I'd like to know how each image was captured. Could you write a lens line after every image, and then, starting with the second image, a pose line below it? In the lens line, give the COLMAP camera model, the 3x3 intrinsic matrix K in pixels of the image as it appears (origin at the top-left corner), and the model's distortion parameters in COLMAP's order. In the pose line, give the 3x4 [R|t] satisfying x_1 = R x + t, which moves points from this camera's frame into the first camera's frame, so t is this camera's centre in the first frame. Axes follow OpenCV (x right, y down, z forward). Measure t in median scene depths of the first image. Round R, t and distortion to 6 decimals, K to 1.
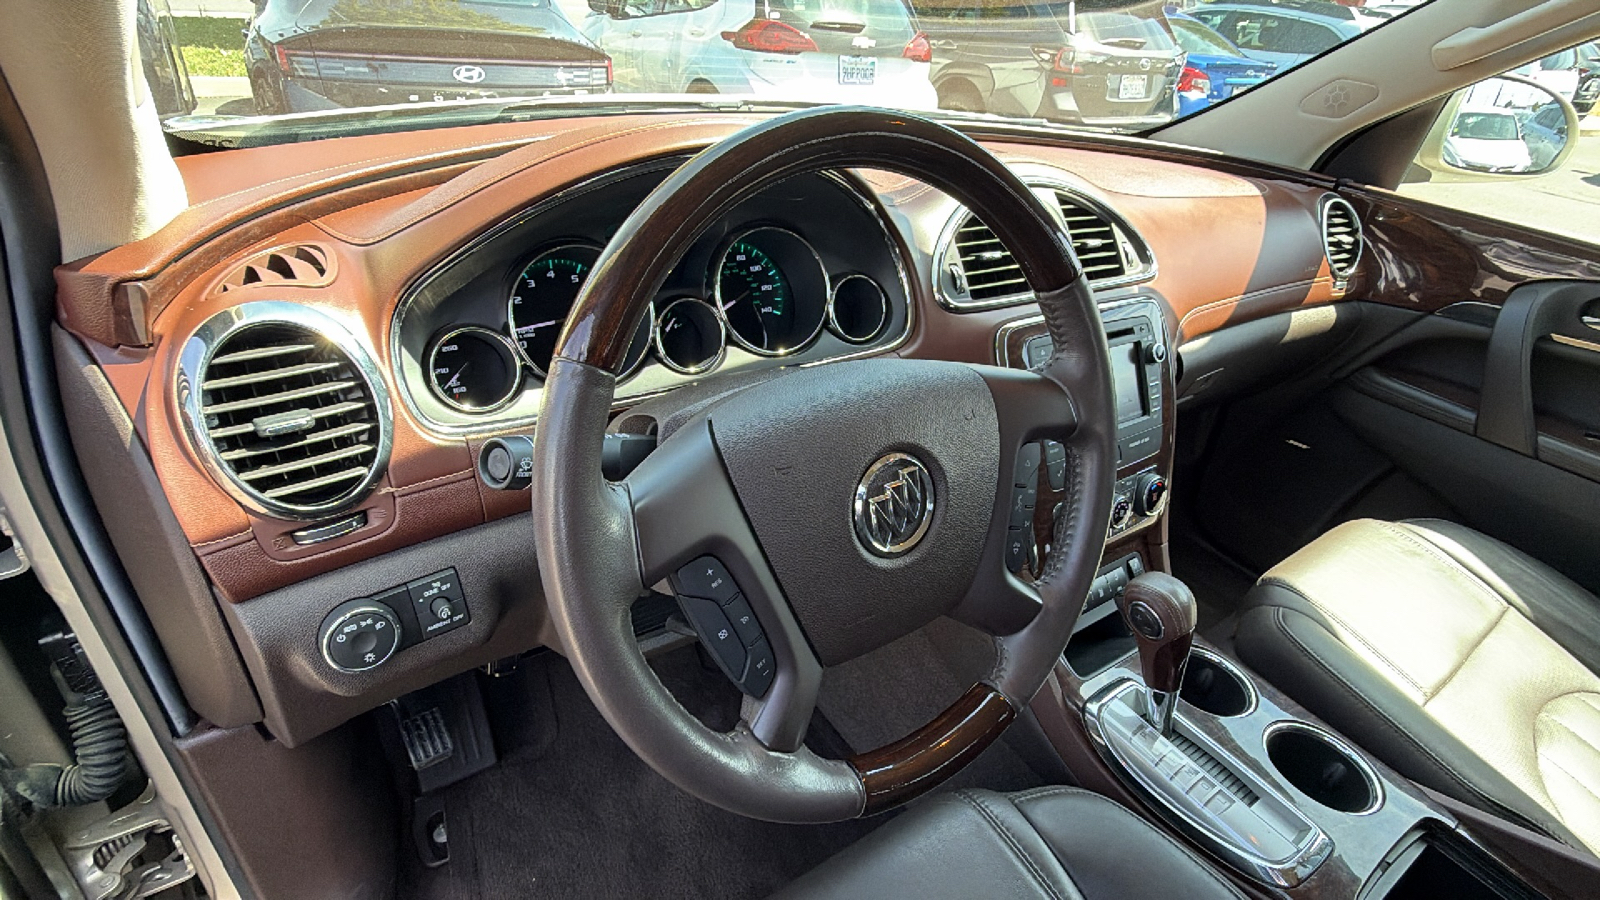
lens RADIAL K [[731.7, 0, 806.1], [0, 731.7, 448.1], [0, 0, 1]] dist [-0.000050, 0.000902]
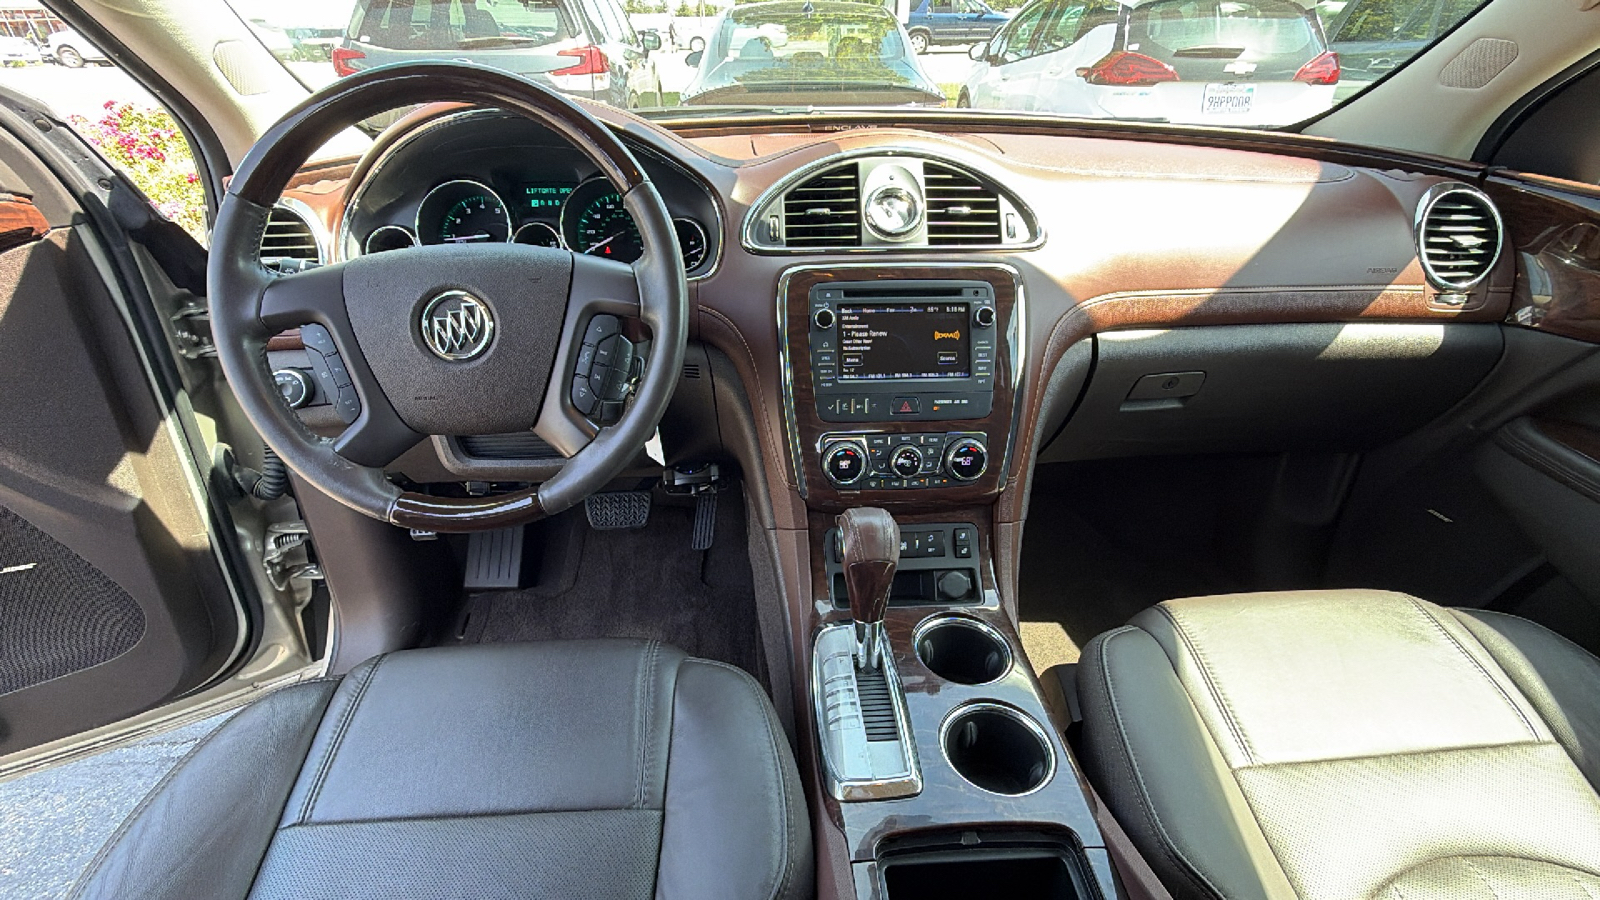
lens RADIAL K [[731.7, 0, 807.2], [0, 731.7, 453.2], [0, 0, 1]] dist [-0.000050, 0.000902]
pose [[0.865340, 0.168702, -0.471938, 0.527152], [-0.192635, 0.981267, -0.002442, 0.069675], [0.462685, 0.093025, 0.881628, 0.015599]]
